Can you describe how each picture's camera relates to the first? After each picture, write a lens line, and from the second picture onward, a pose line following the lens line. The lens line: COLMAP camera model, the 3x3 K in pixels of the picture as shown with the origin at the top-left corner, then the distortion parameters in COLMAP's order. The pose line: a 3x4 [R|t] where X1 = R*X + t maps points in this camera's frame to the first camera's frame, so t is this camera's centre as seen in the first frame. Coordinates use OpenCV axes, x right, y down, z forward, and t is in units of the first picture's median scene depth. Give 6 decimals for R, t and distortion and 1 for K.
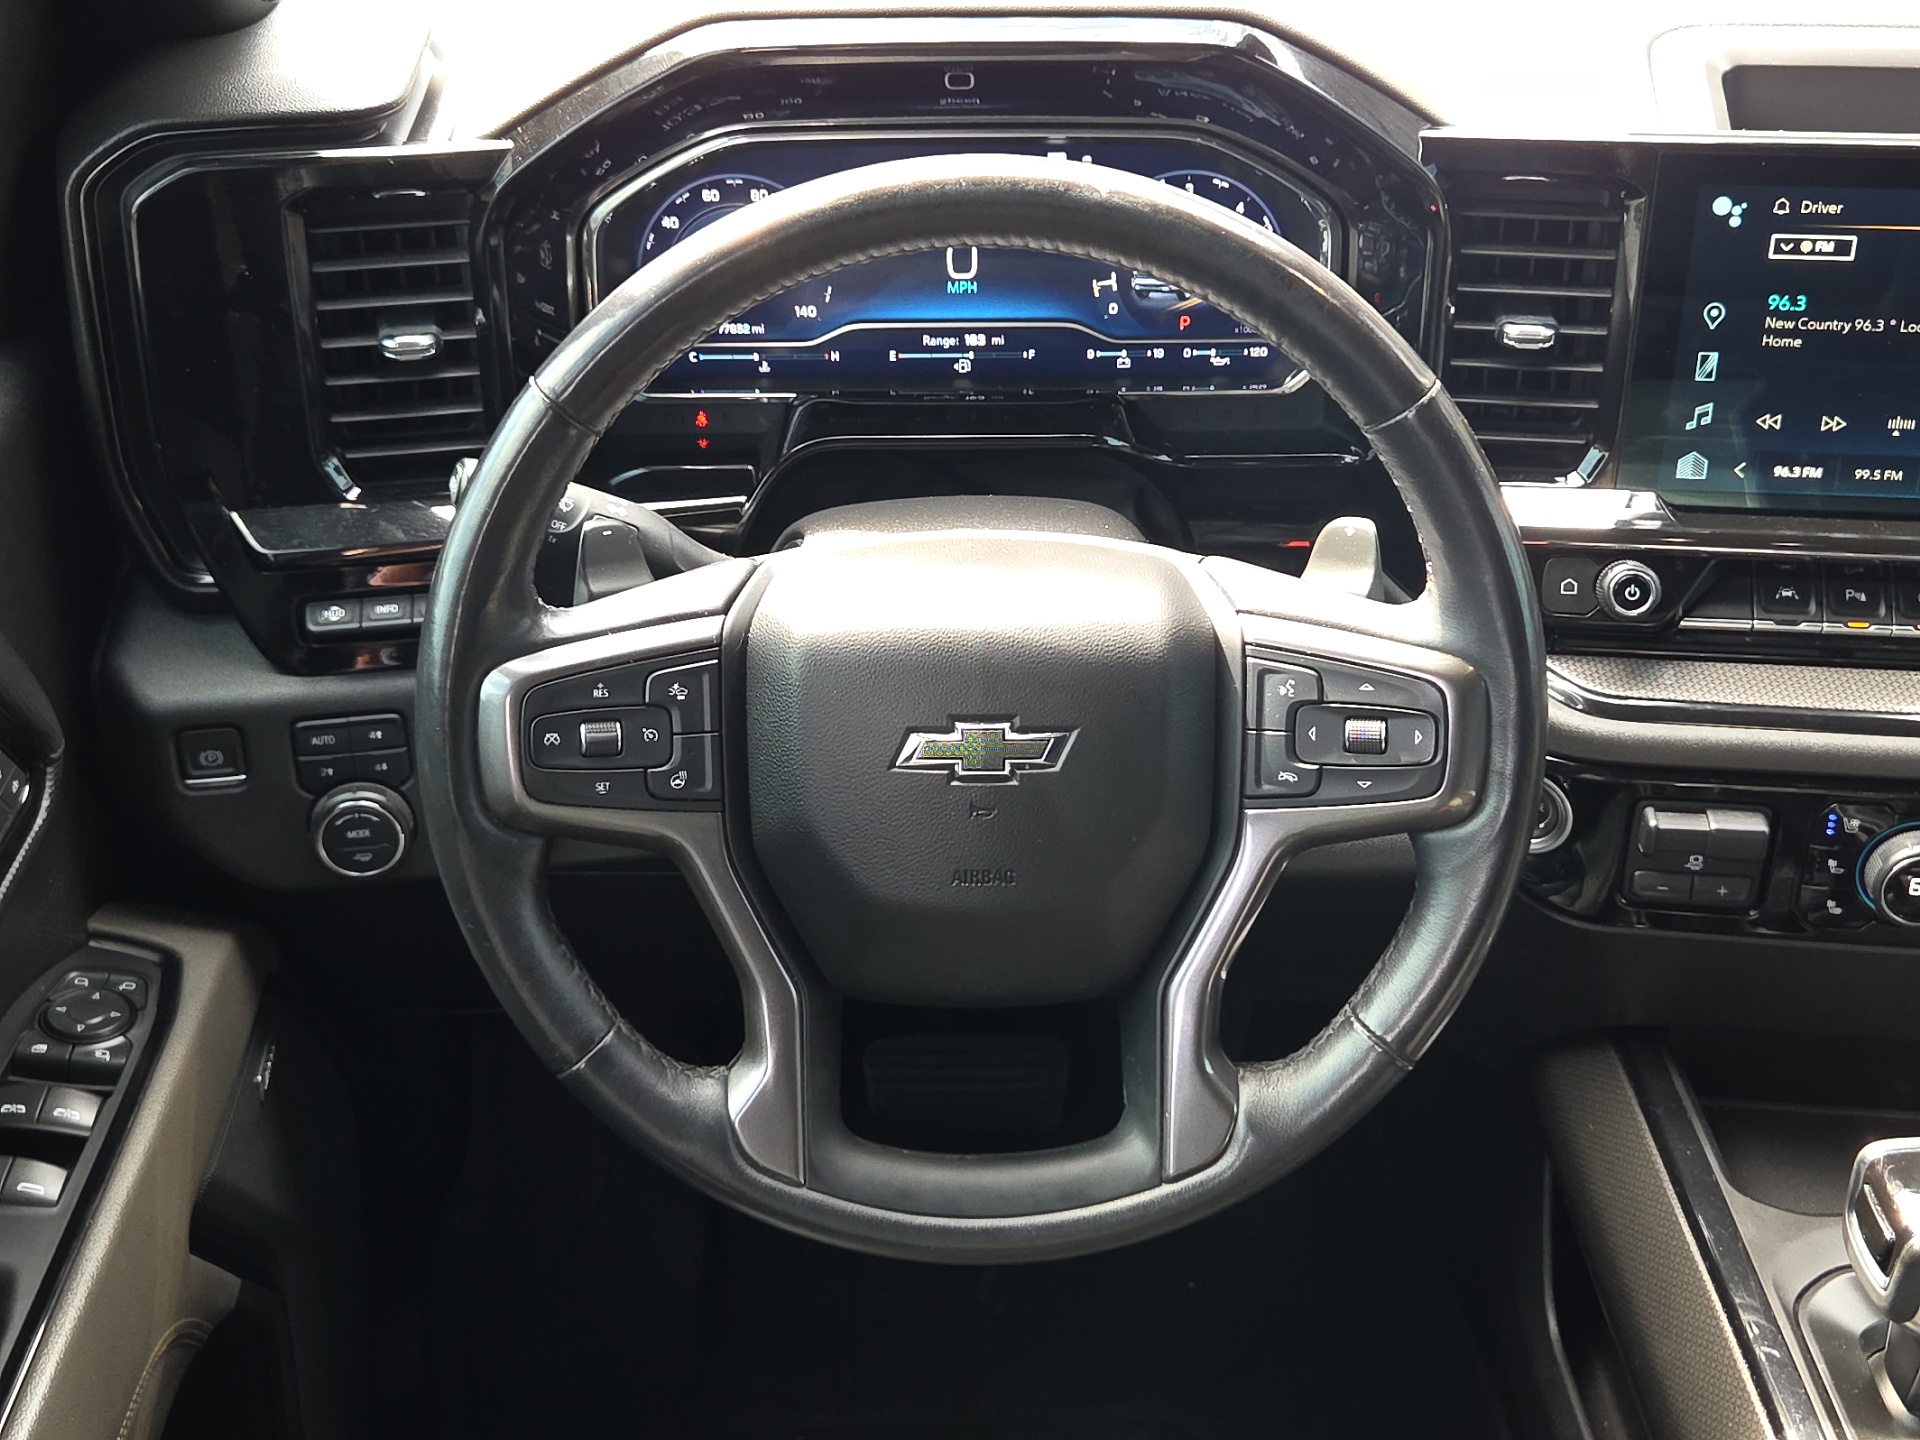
lens RADIAL K [[2492.0, 0, 943.0], [0, 2492.0, 699.4], [0, 0, 1]] dist [0.077034, -0.110776]
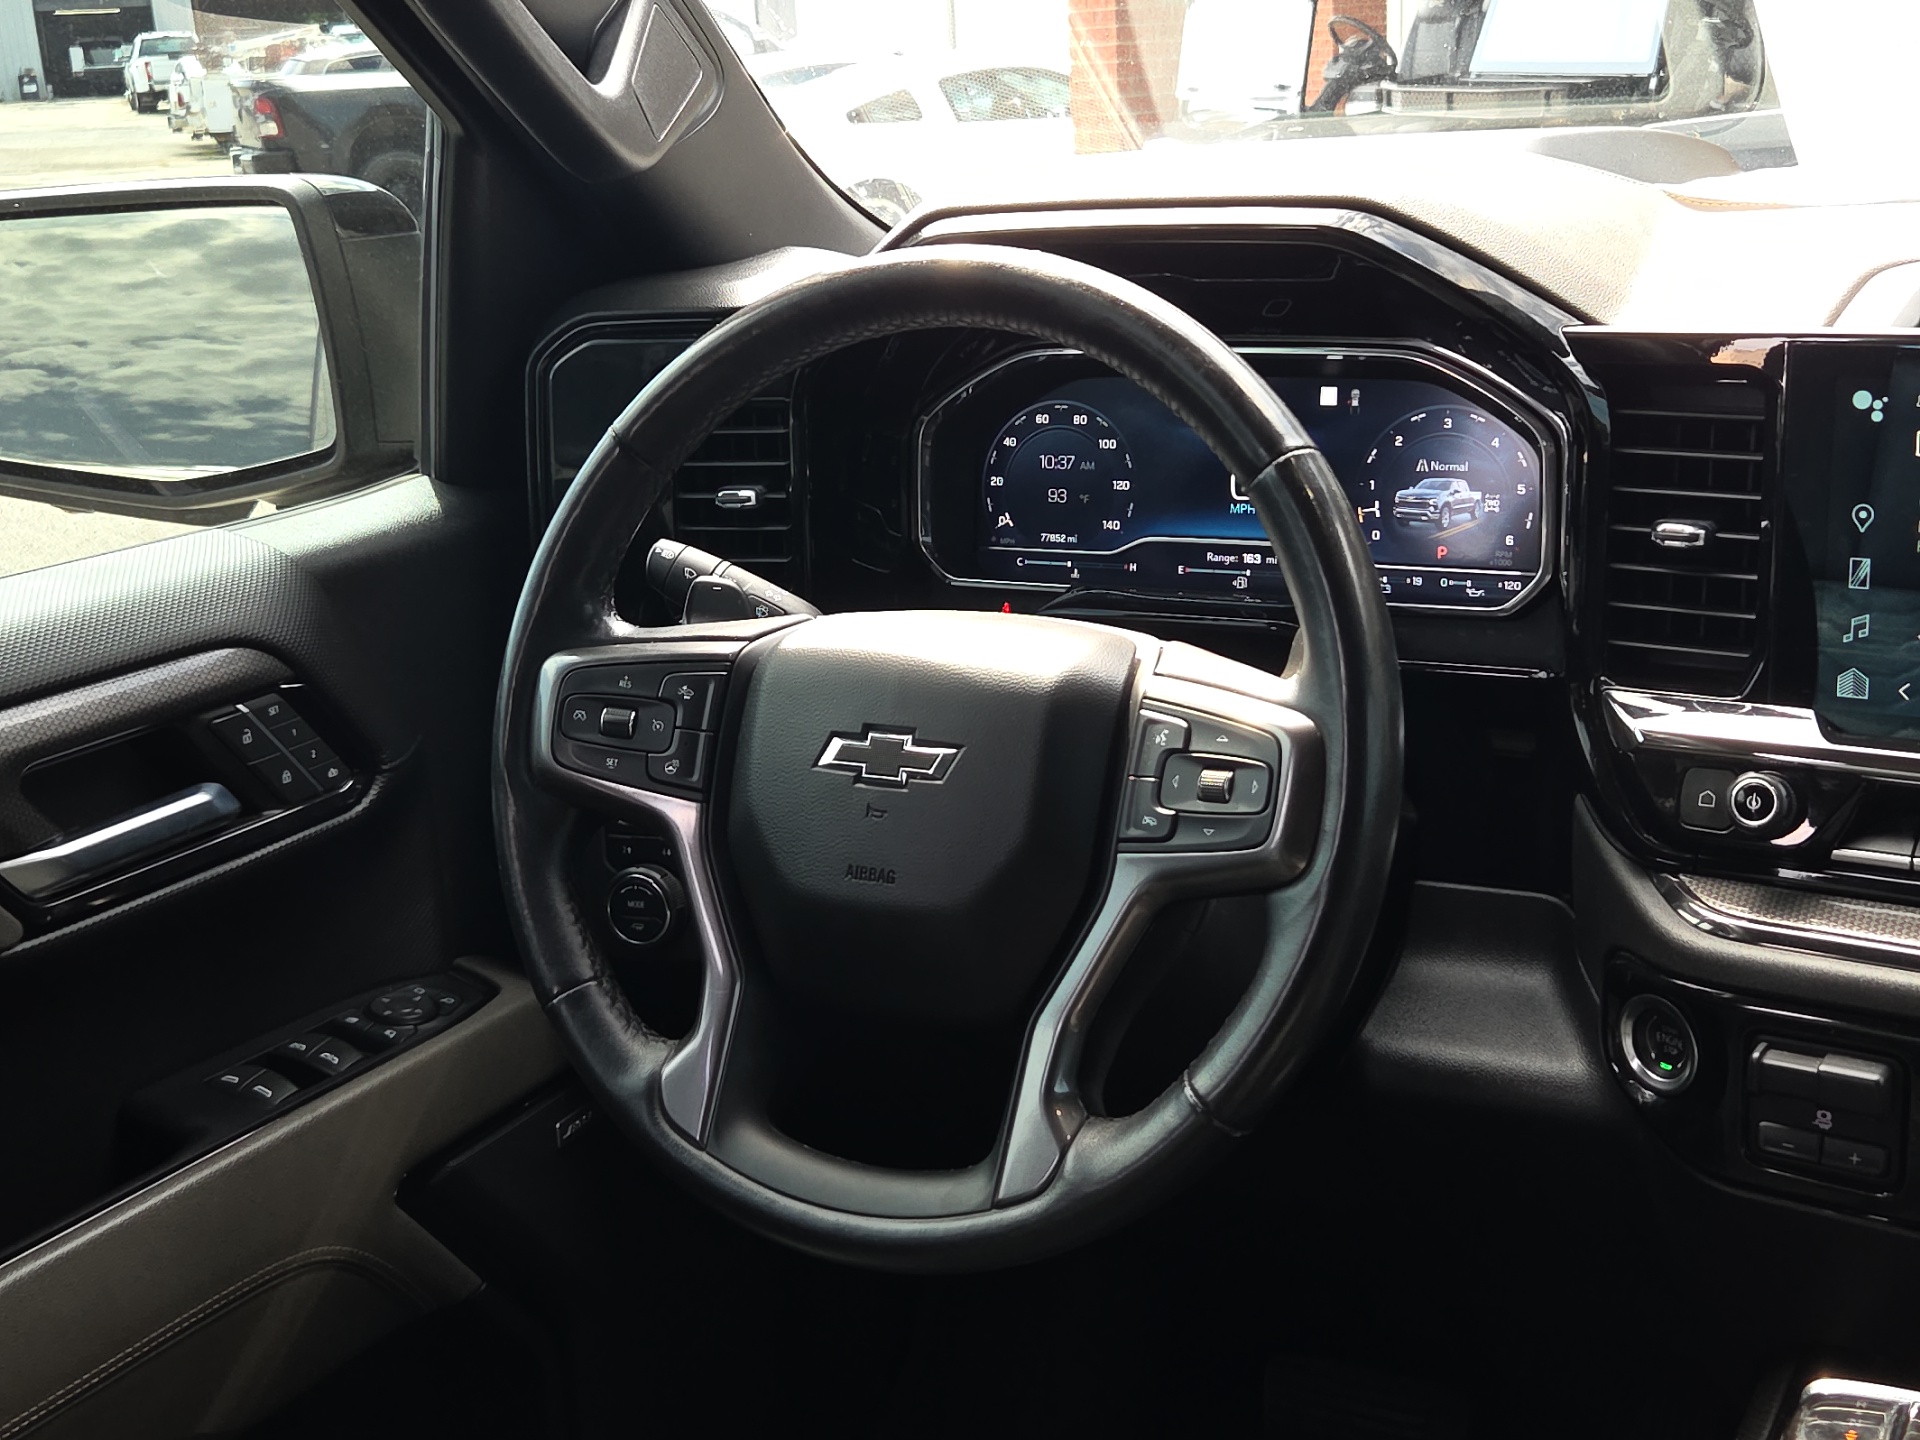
lens RADIAL K [[2492.0, 0, 943.0], [0, 2492.0, 699.4], [0, 0, 1]] dist [0.077034, -0.110776]
pose [[0.861395, 0.080206, -0.501564, 0.471855], [-0.210478, 0.955050, -0.208756, 0.176715], [0.462275, 0.285390, 0.839556, 0.062249]]
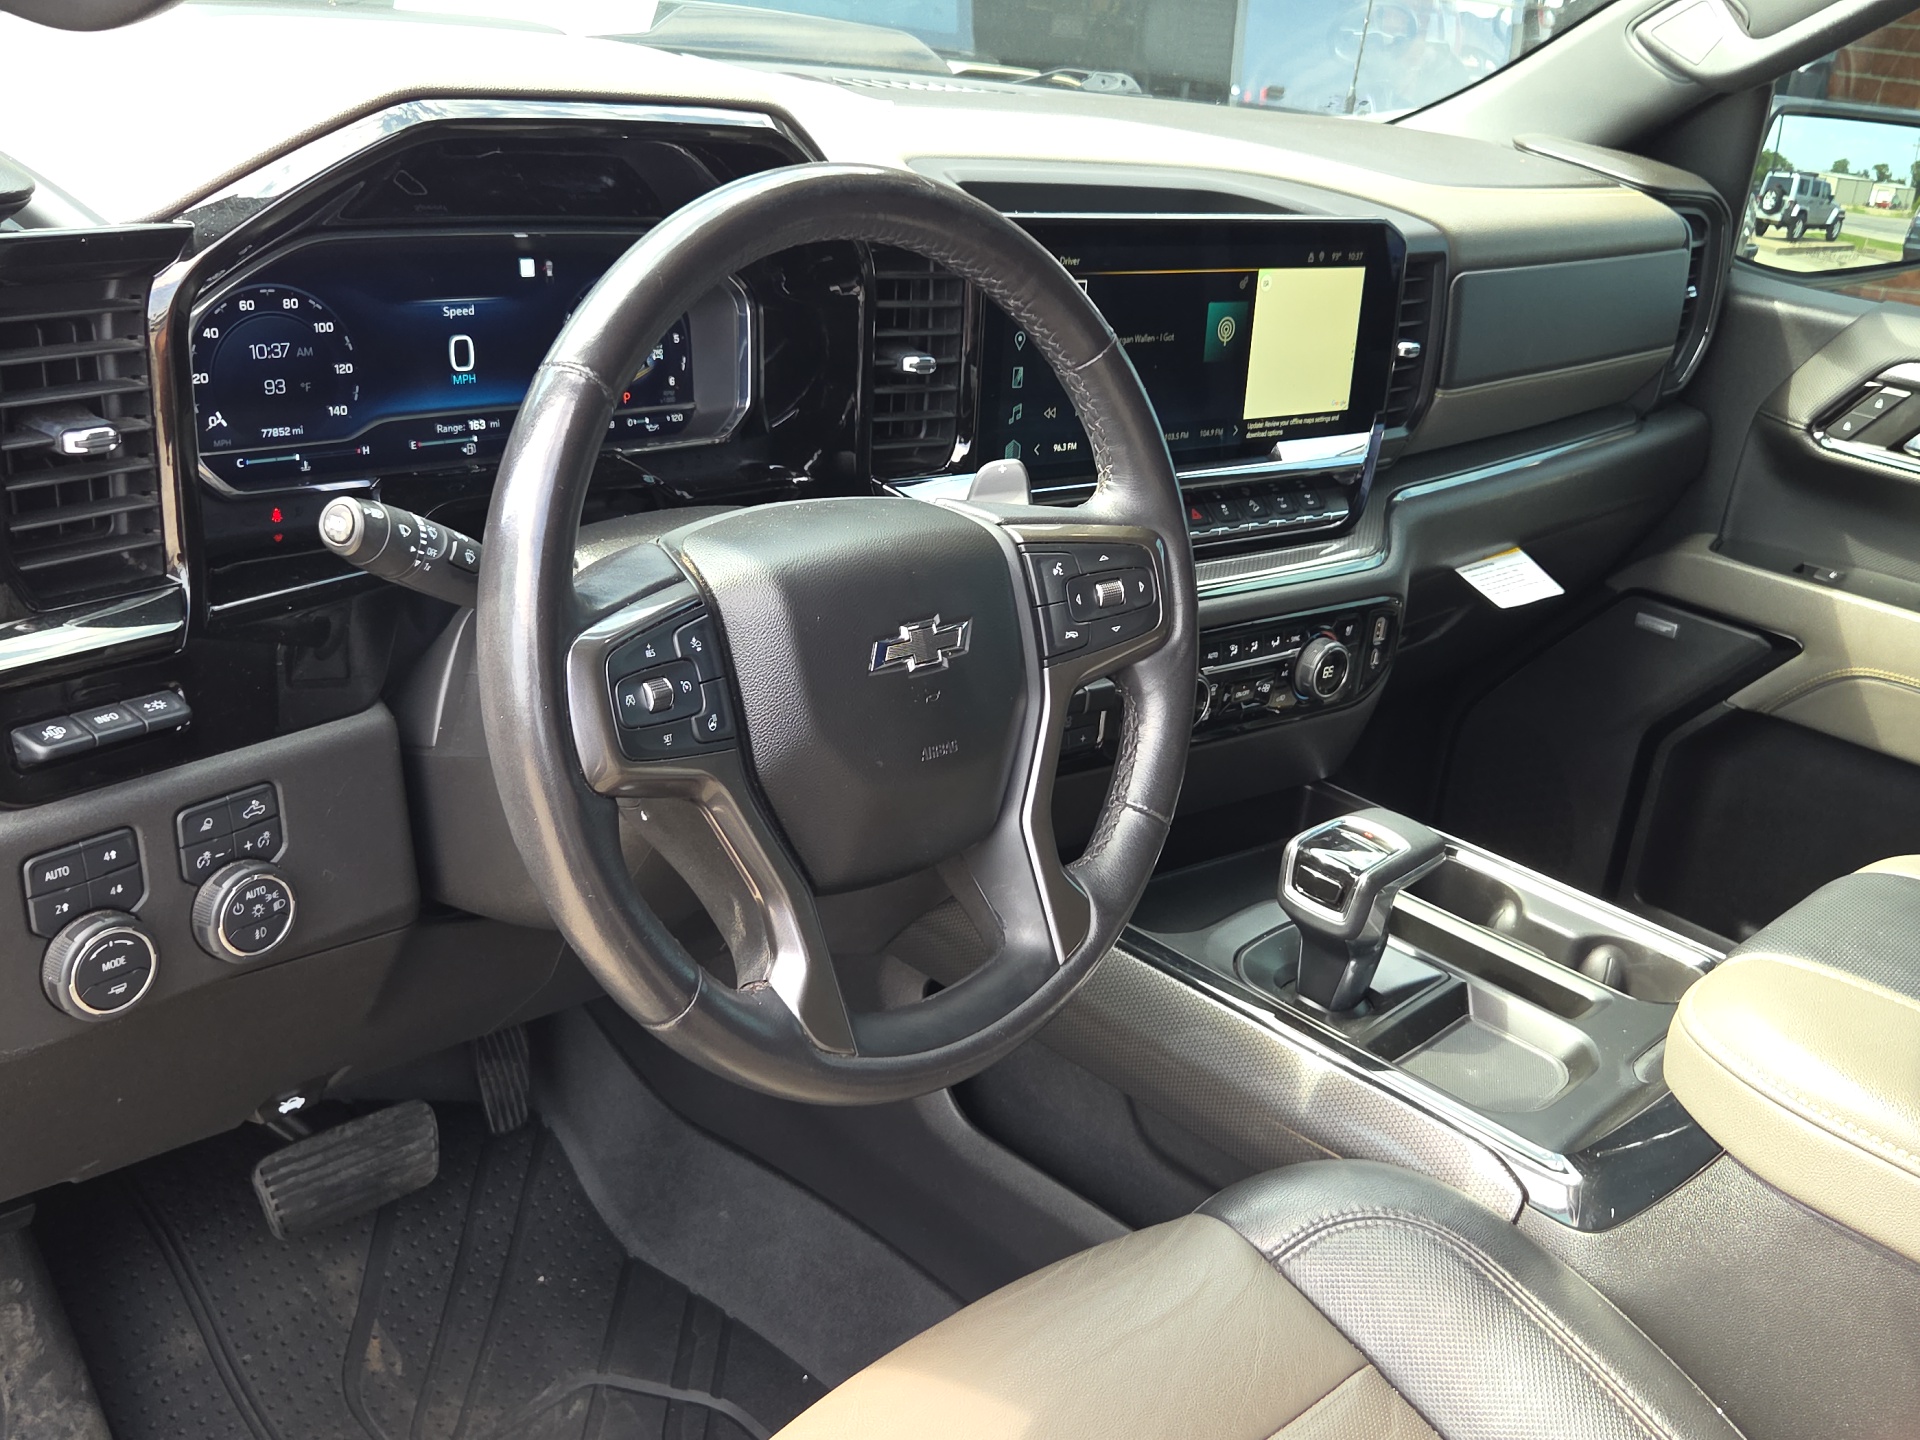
lens RADIAL K [[1901.9, 0, 967.2], [0, 1901.9, 711.2], [0, 0, 1]] dist [0.089017, -0.108209]
pose [[0.700759, -0.185241, 0.688929, -0.494584], [0.259599, 0.965706, -0.004396, 0.049052], [-0.664489, 0.181925, 0.724816, 0.251762]]
